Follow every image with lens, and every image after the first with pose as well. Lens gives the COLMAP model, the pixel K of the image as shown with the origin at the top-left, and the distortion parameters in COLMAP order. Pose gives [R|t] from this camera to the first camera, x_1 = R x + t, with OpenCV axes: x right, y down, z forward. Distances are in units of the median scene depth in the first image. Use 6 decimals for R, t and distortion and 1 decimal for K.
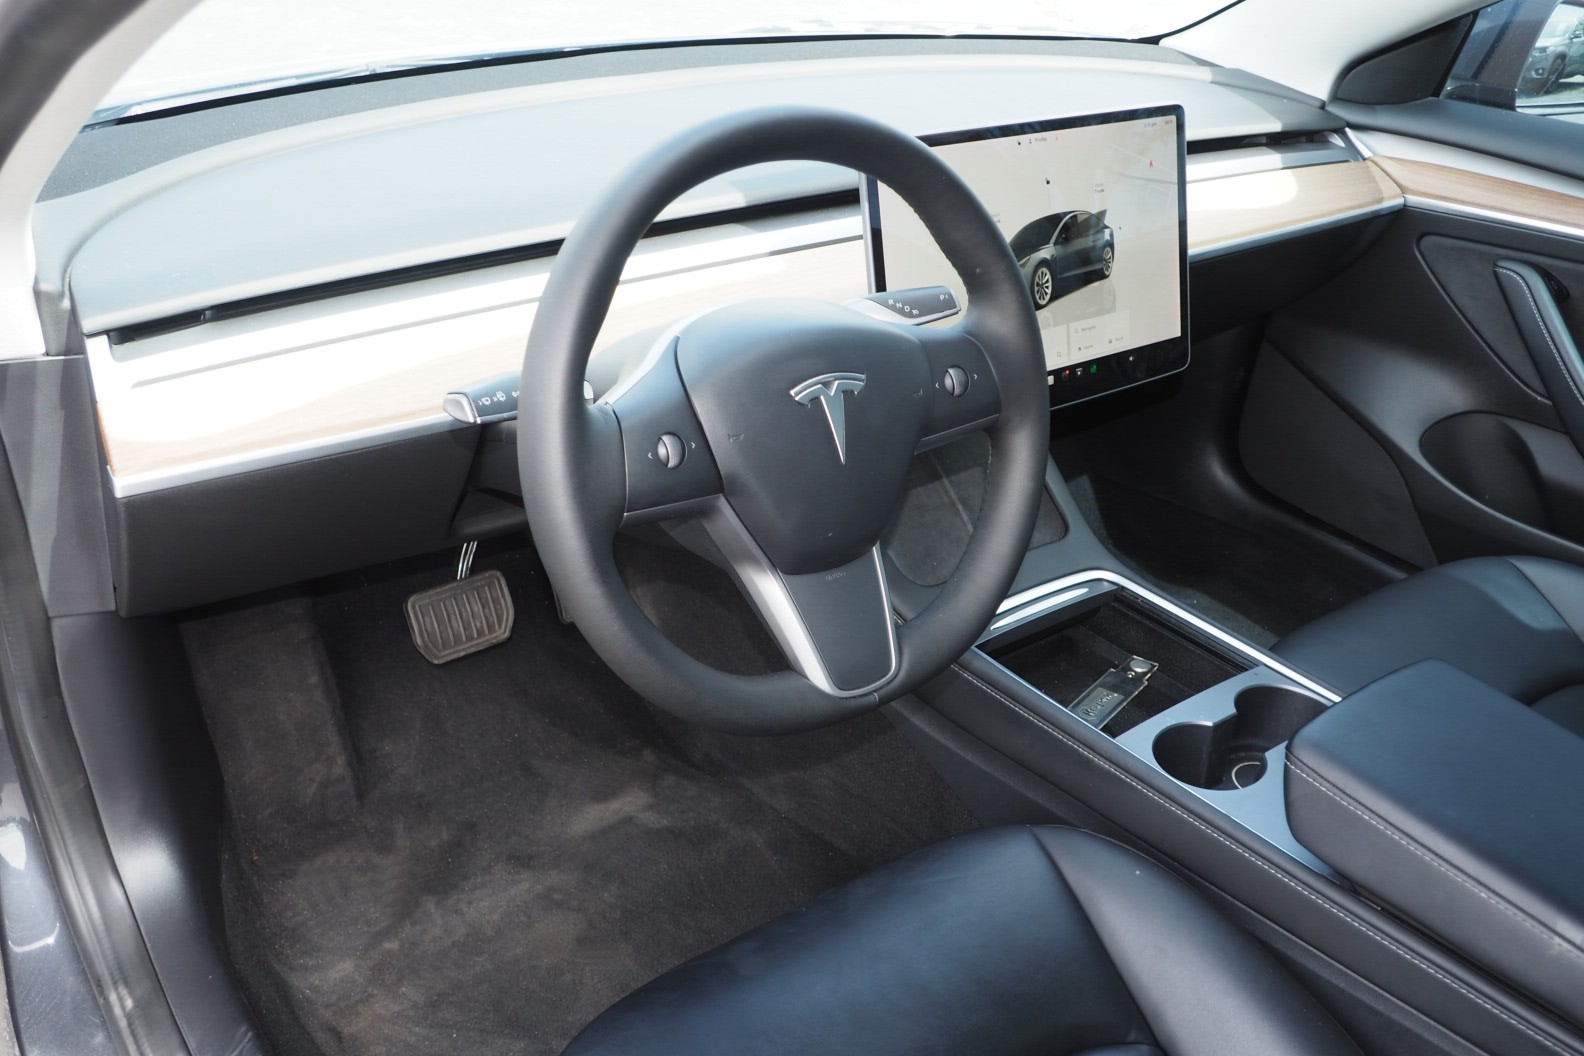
lens RADIAL K [[1391.4, 0, 791.9], [0, 1391.4, 537.6], [0, 0, 1]] dist [-0.021666, -0.026542]
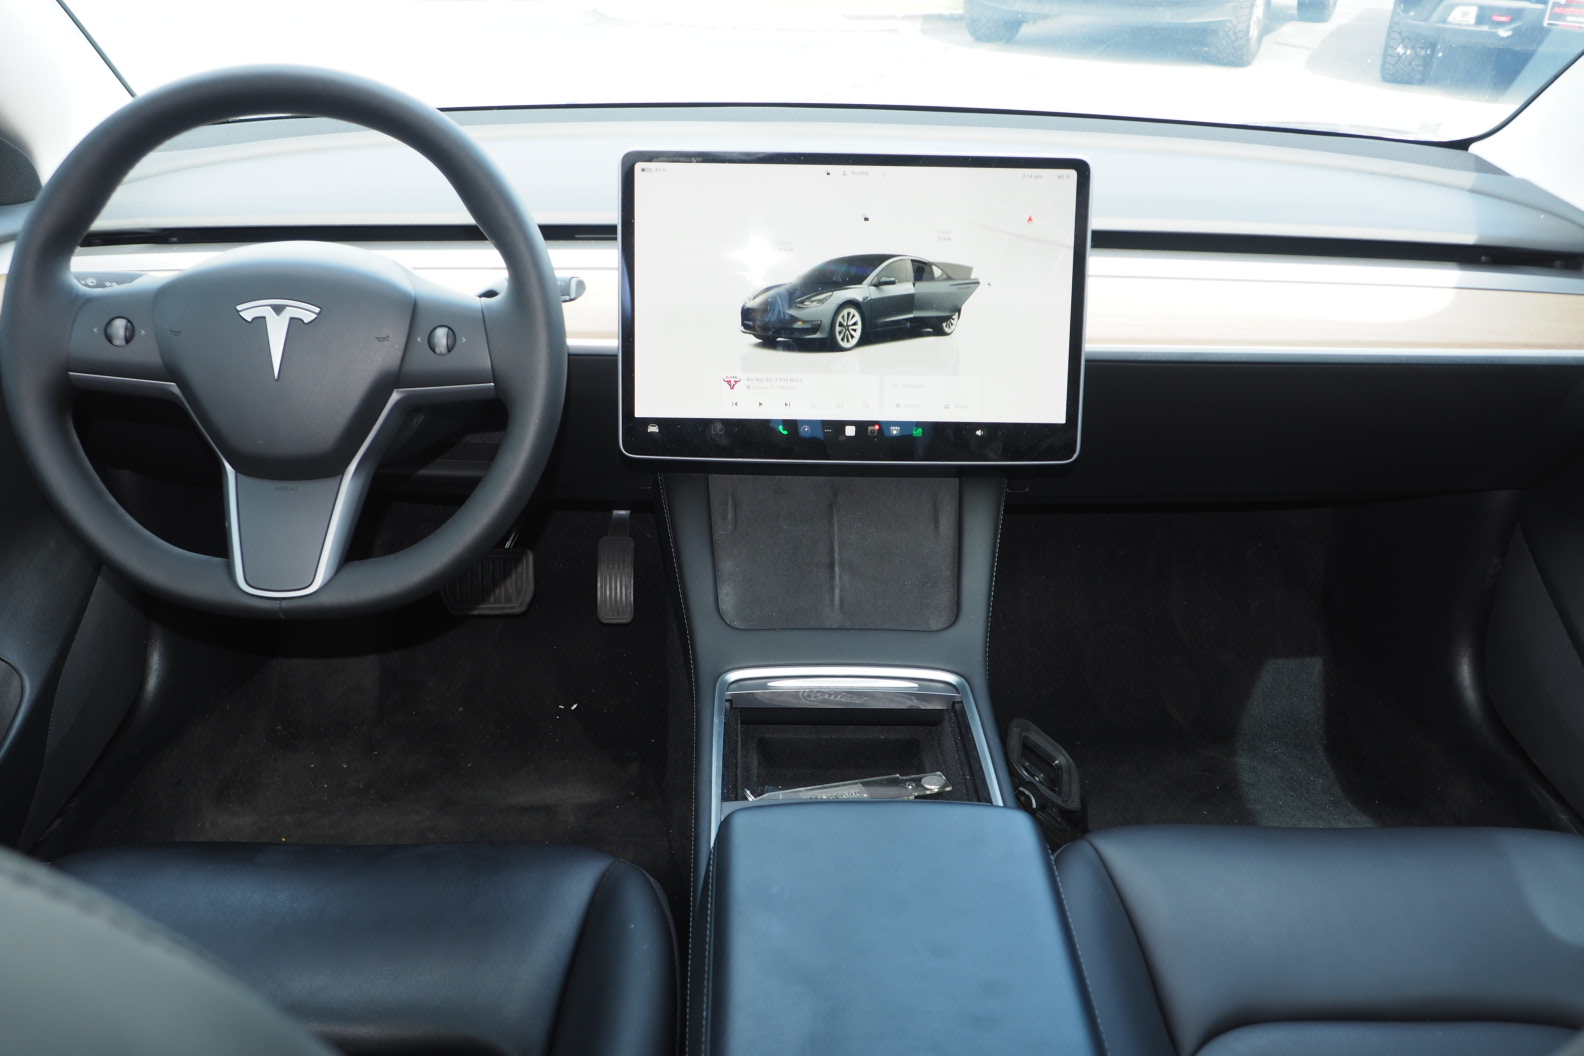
lens RADIAL K [[1420.4, 0, 798.5], [0, 1420.4, 534.1], [0, 0, 1]] dist [-0.008907, -0.006728]
pose [[0.804475, 0.197041, -0.560352, 0.668032], [-0.263671, 0.963798, -0.039633, -0.000387], [0.532257, 0.179632, 0.827306, 0.200953]]
